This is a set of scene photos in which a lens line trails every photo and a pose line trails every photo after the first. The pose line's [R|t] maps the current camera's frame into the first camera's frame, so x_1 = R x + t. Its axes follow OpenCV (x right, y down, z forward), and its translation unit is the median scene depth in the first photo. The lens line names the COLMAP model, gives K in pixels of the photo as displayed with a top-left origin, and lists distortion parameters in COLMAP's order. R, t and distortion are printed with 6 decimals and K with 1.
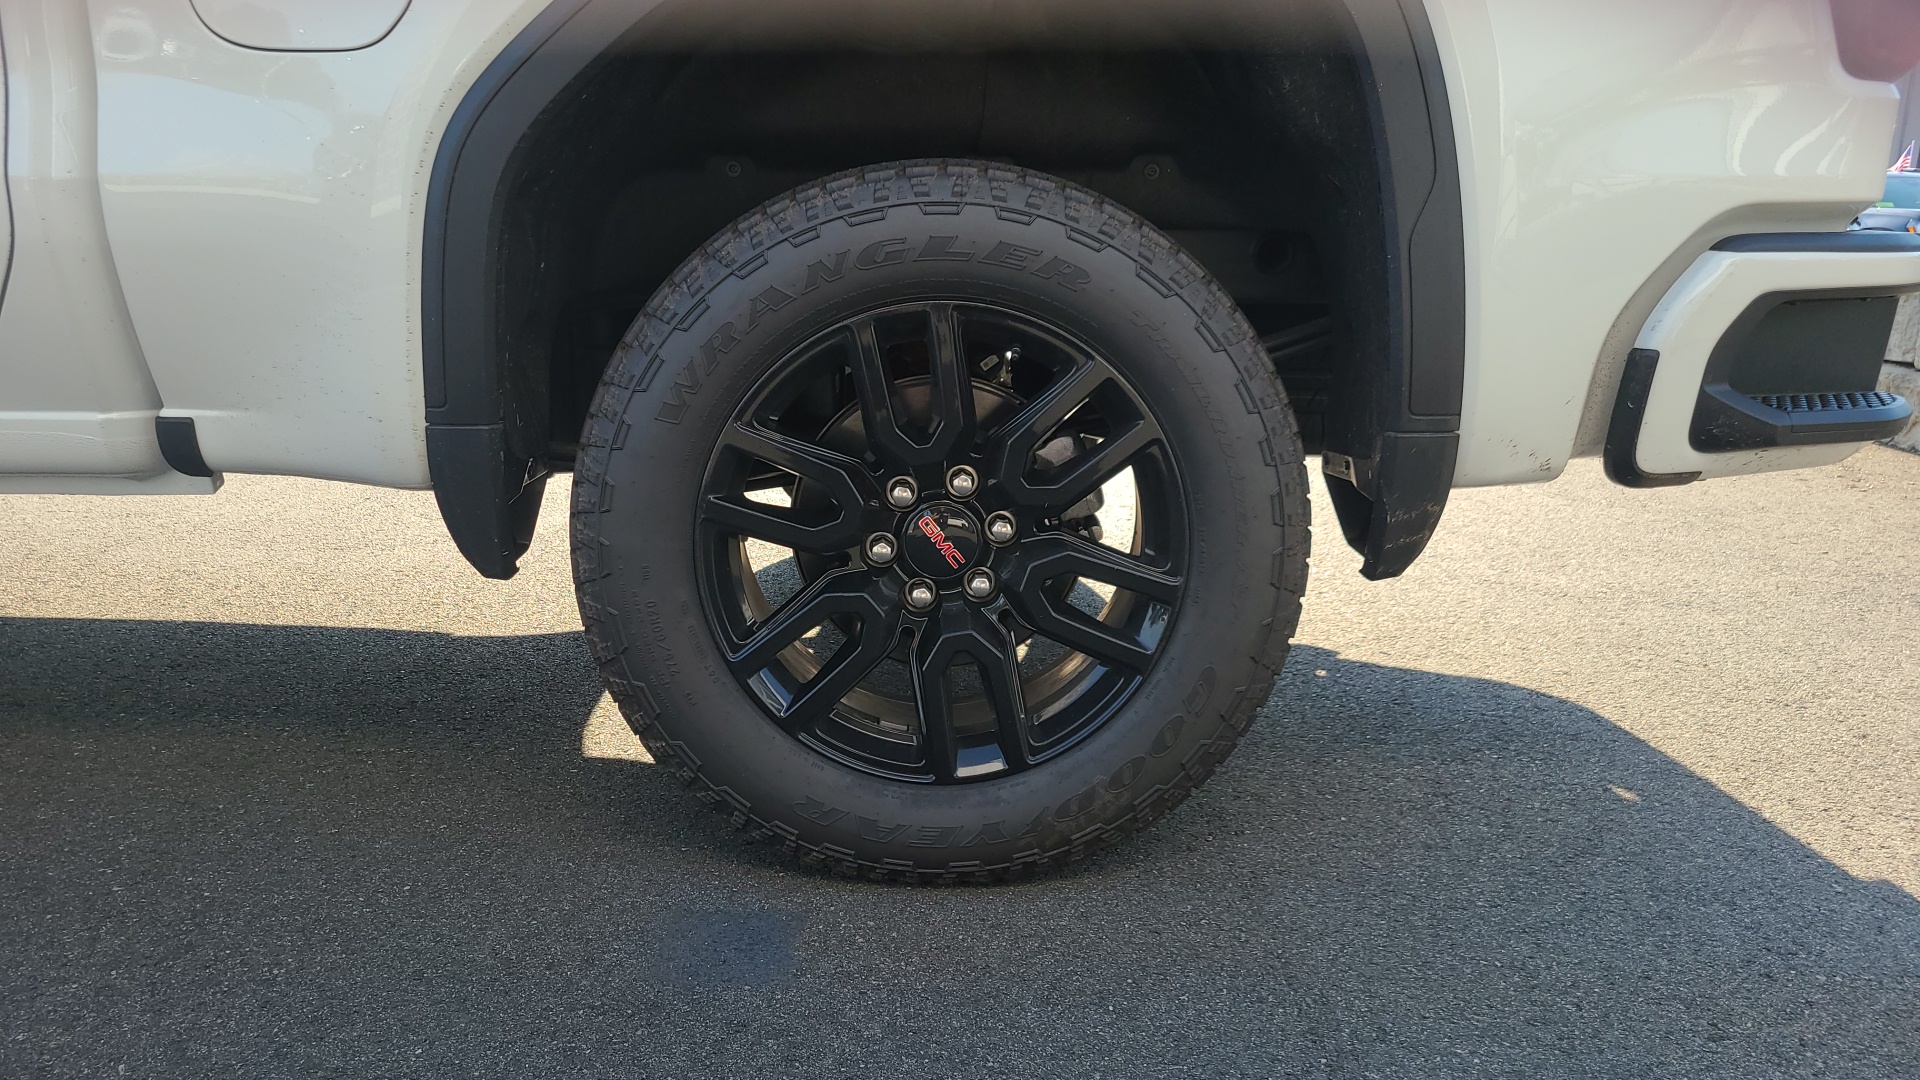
lens RADIAL K [[1445.1, 0, 976.7], [0, 1445.1, 537.4], [0, 0, 1]] dist [0.049641, -0.041003]
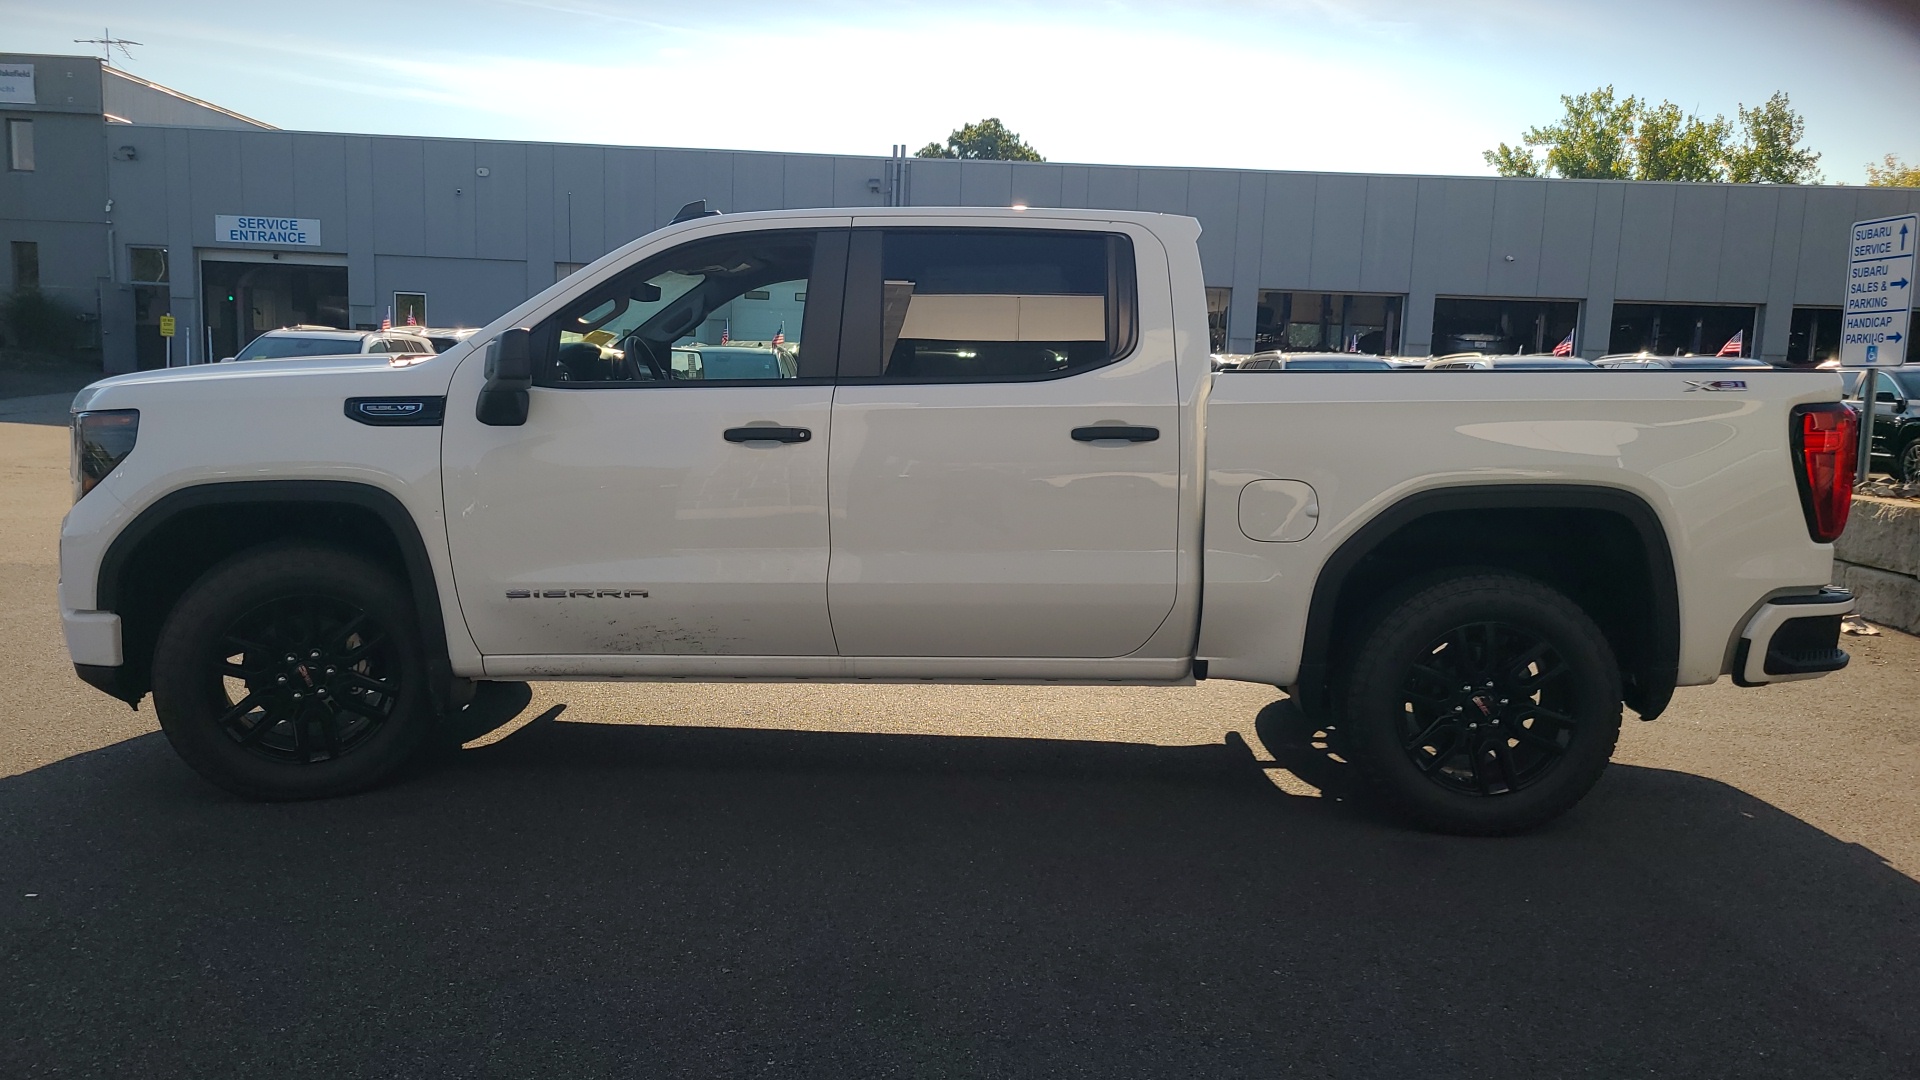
lens RADIAL K [[1445.1, 0, 963.1], [0, 1445.1, 533.4], [0, 0, 1]] dist [0.049641, -0.041003]
pose [[0.998781, -0.002922, -0.049284, -0.858289], [-0.001859, 0.995313, -0.096690, -0.053267], [0.049336, 0.096664, 0.994094, -1.786609]]
